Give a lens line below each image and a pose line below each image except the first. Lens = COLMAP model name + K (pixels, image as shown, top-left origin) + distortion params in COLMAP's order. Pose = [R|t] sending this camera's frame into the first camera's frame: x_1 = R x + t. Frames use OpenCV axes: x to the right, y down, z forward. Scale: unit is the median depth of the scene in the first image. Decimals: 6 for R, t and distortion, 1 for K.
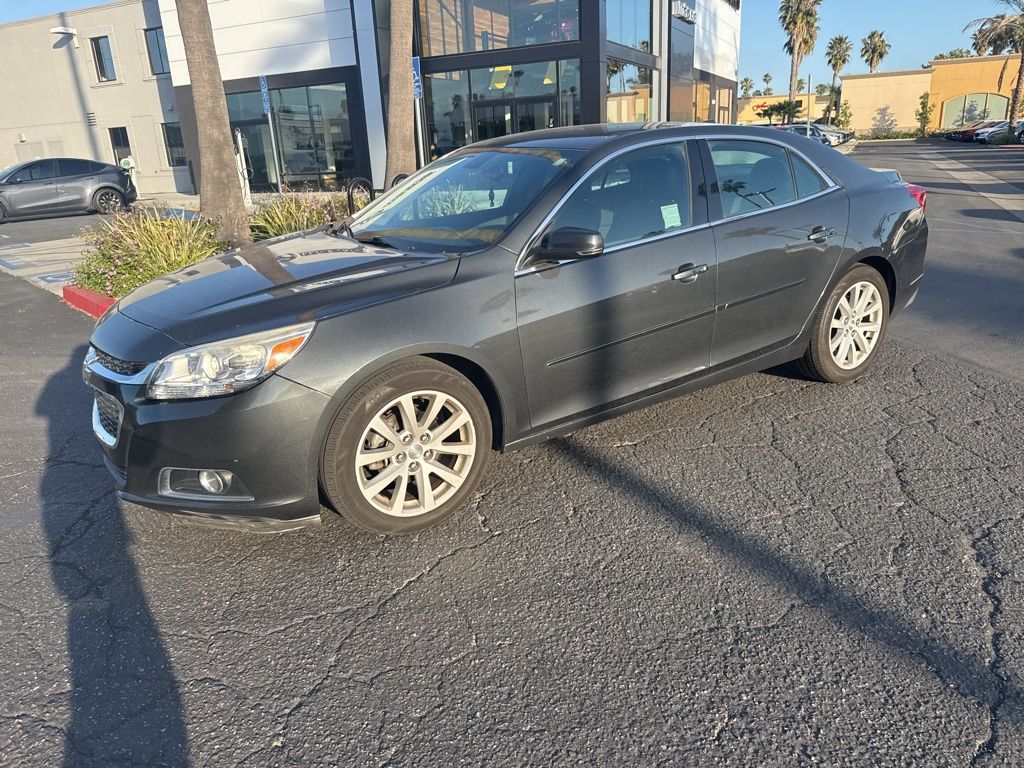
lens RADIAL K [[725.0, 0, 508.9], [0, 725.0, 381.2], [0, 0, 1]] dist [0.019878, -0.027952]
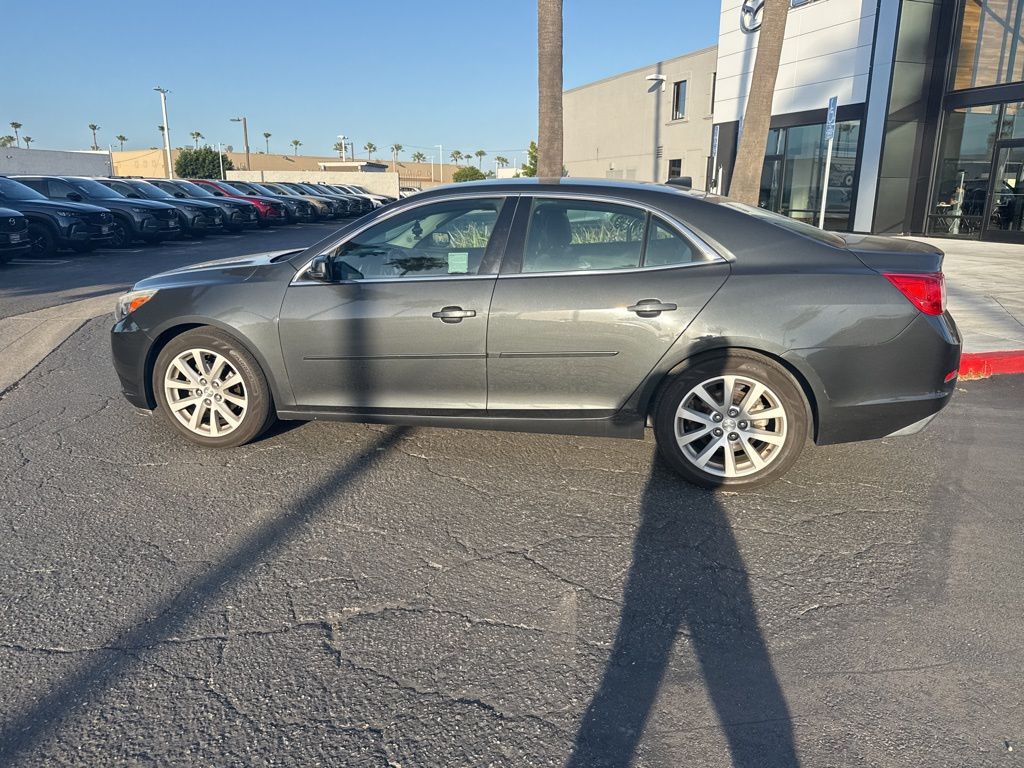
lens RADIAL K [[725.0, 0, 505.0], [0, 725.0, 379.1], [0, 0, 1]] dist [0.019878, -0.027952]
pose [[0.699651, 0.229776, -0.676529, 0.183769], [-0.258017, 0.964234, 0.060657, -0.024604], [0.666270, 0.132117, 0.733913, 0.045508]]
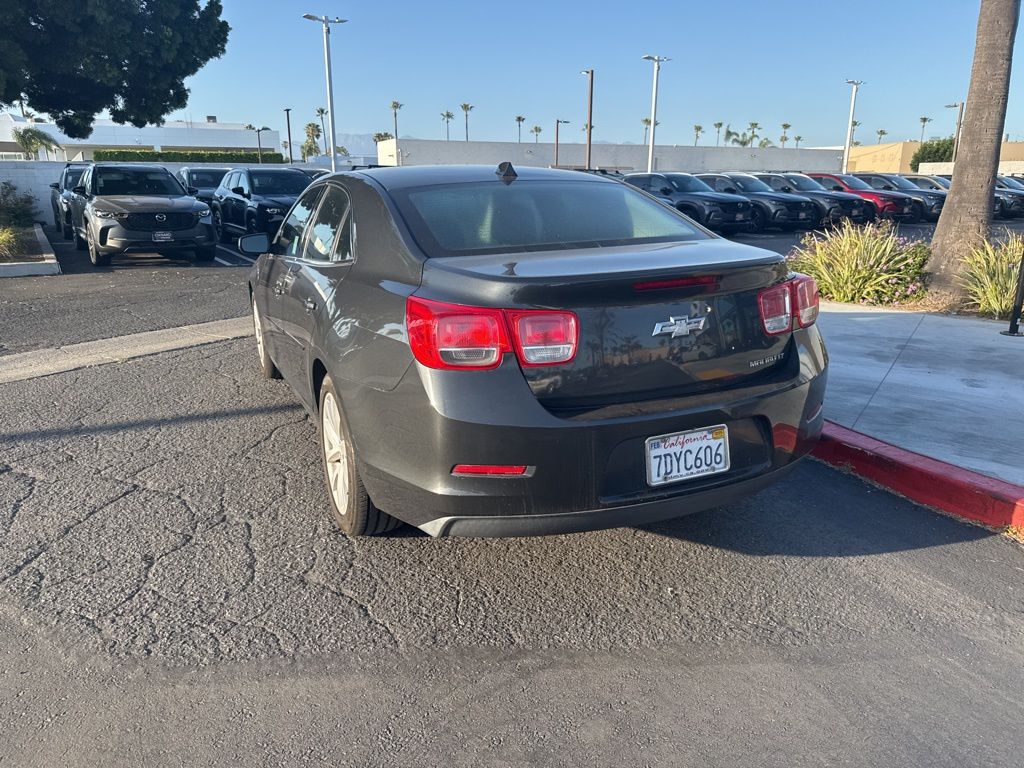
lens RADIAL K [[725.0, 0, 504.6], [0, 725.0, 387.1], [0, 0, 1]] dist [0.019878, -0.027952]
pose [[-0.159608, 0.312880, -0.936286, 0.239061], [-0.296746, 0.889373, 0.347789, -0.094226], [0.941524, 0.333349, -0.049106, 0.253813]]
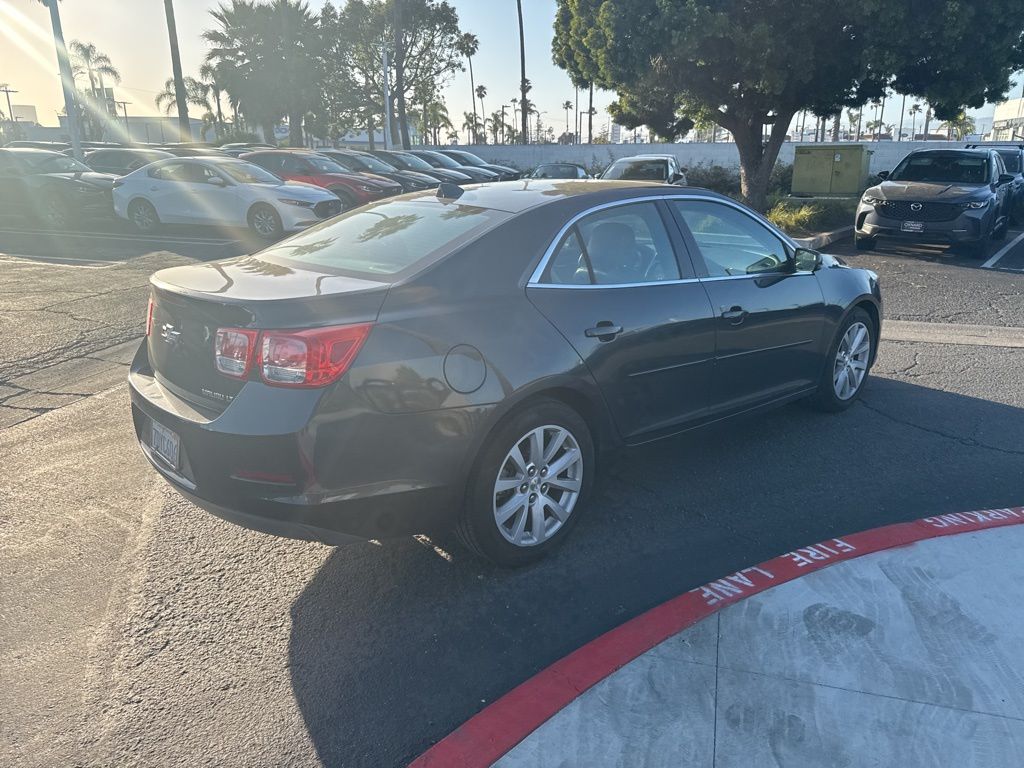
lens RADIAL K [[725.0, 0, 506.0], [0, 725.0, 375.8], [0, 0, 1]] dist [0.019878, -0.027952]
pose [[-0.987662, 0.087563, -0.129832, 0.076052], [-0.002996, 0.818349, 0.574714, -0.145598], [0.156572, 0.568012, -0.807990, 0.400786]]
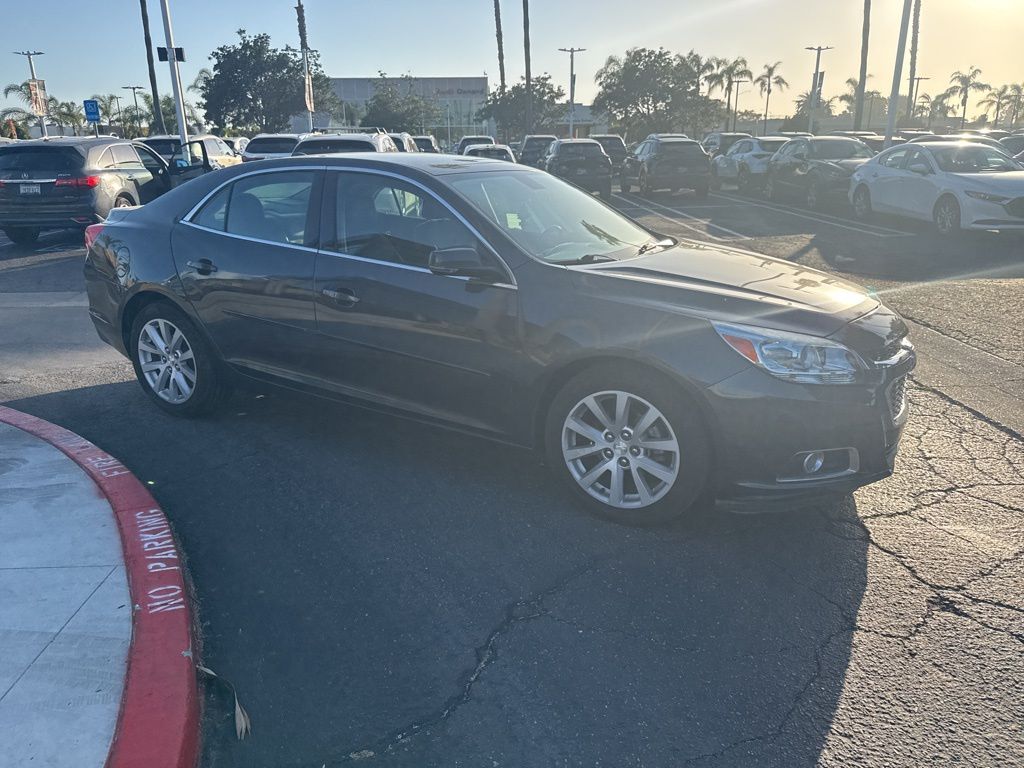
lens RADIAL K [[725.0, 0, 507.0], [0, 725.0, 388.4], [0, 0, 1]] dist [0.019878, -0.027952]
pose [[-0.461820, -0.228170, 0.857124, -0.187264], [0.302548, 0.867868, 0.394043, -0.088509], [-0.833779, 0.441298, -0.331766, 0.283786]]
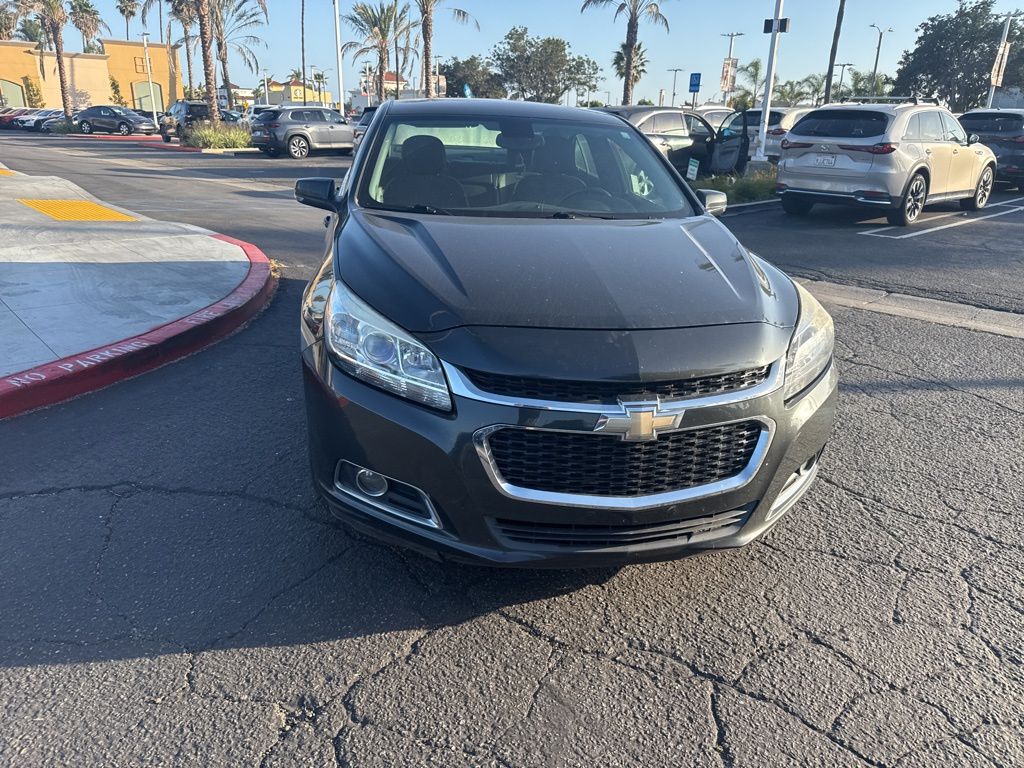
lens RADIAL K [[725.0, 0, 517.3], [0, 725.0, 386.6], [0, 0, 1]] dist [0.019878, -0.027952]
pose [[0.377601, -0.262821, 0.887887, -0.181774], [0.244785, 0.953094, 0.178021, -0.029192], [-0.893028, 0.150120, 0.424224, 0.121628]]
